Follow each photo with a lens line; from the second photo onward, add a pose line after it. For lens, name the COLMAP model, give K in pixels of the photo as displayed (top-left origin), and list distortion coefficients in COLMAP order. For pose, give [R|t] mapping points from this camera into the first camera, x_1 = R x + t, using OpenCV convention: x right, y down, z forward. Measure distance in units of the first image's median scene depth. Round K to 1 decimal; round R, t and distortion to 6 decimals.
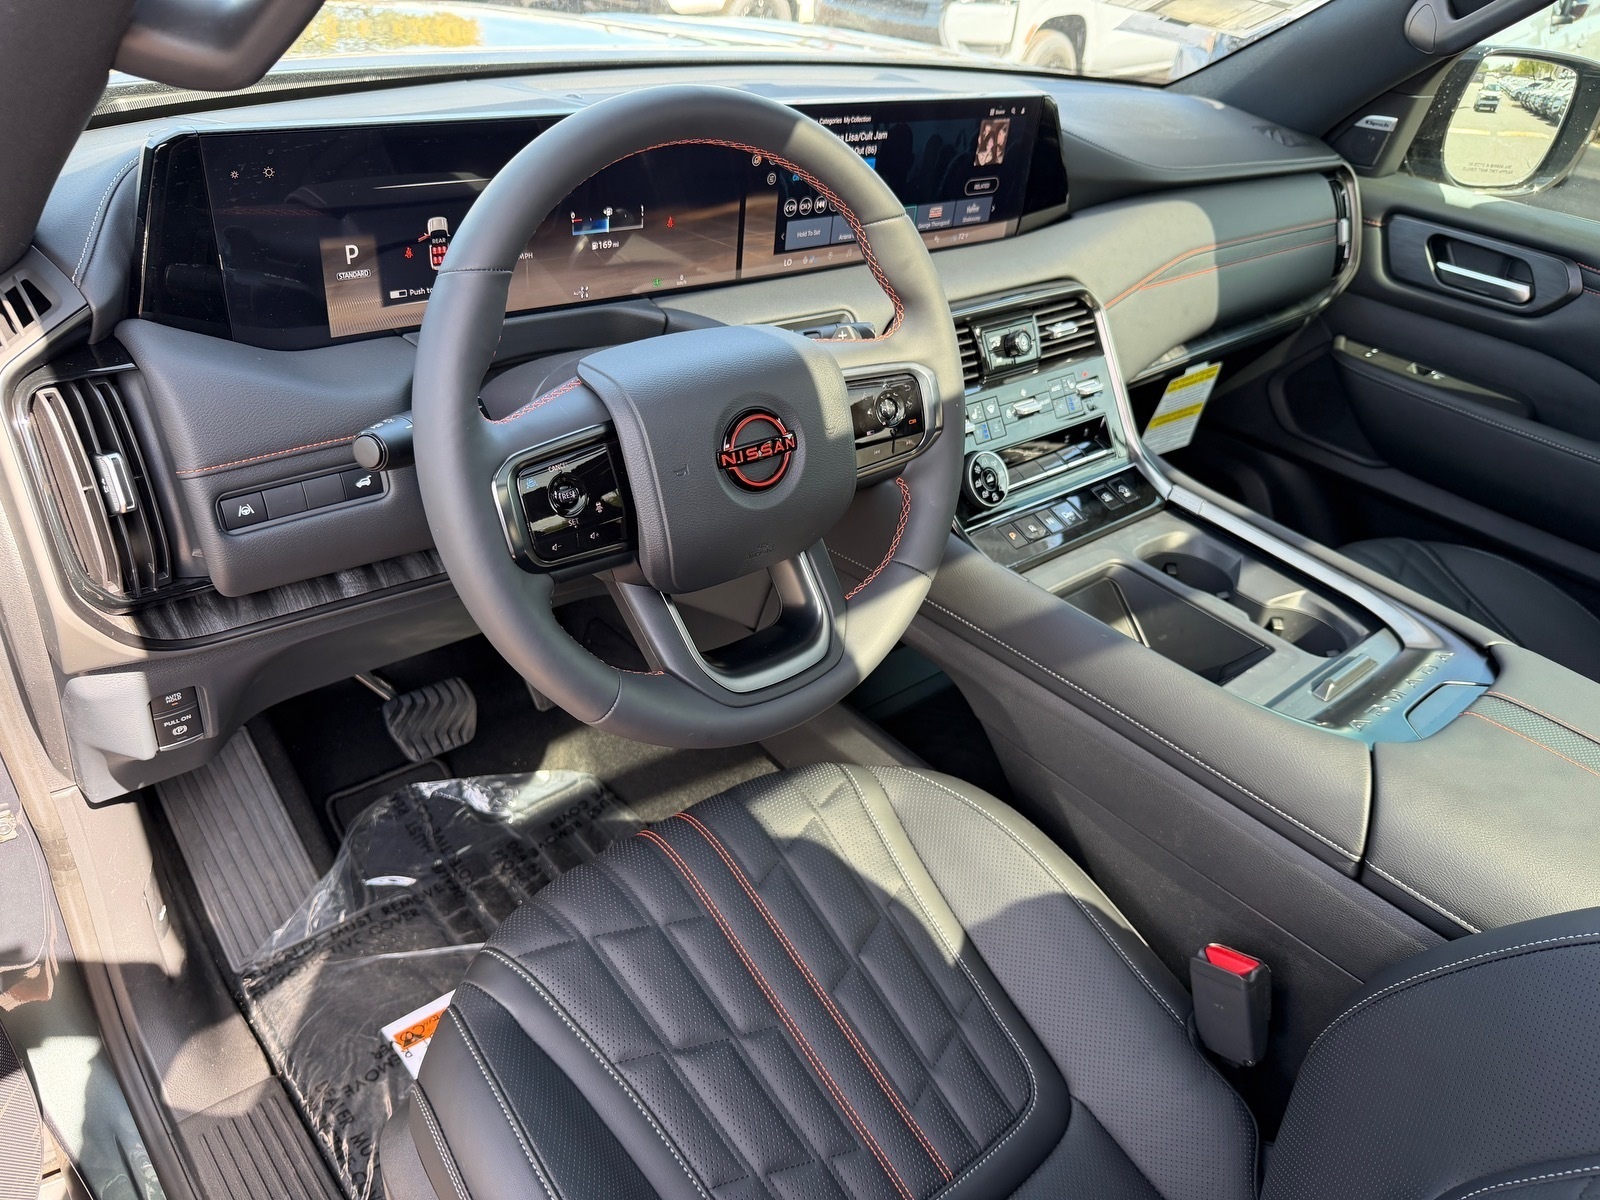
lens RADIAL K [[1078.8, 0, 765.8], [0, 1078.8, 606.2], [0, 0, 1]] dist [0.080822, -0.156271]
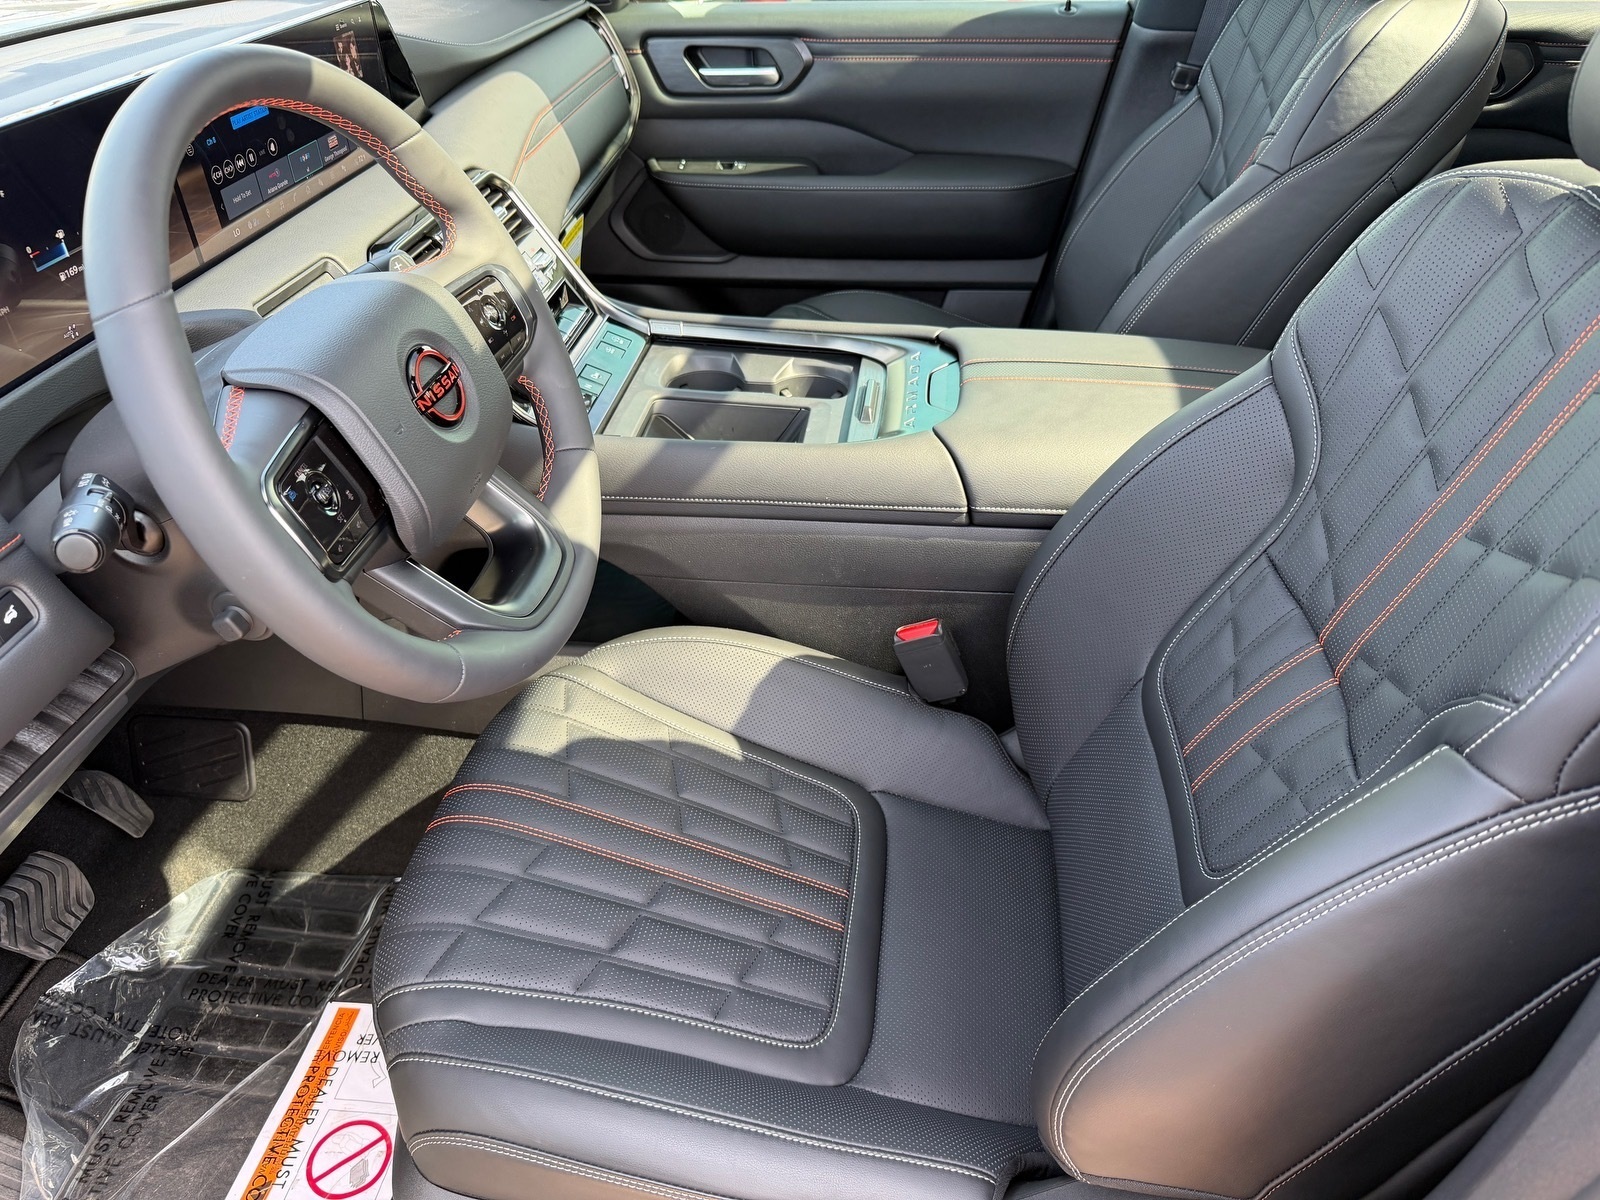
lens RADIAL K [[1078.8, 0, 765.8], [0, 1078.8, 606.2], [0, 0, 1]] dist [0.080822, -0.156271]
pose [[0.757838, -0.476567, 0.445606, -0.212617], [0.440546, 0.877547, 0.189288, -0.015025], [-0.481249, 0.052860, 0.874989, -0.011412]]
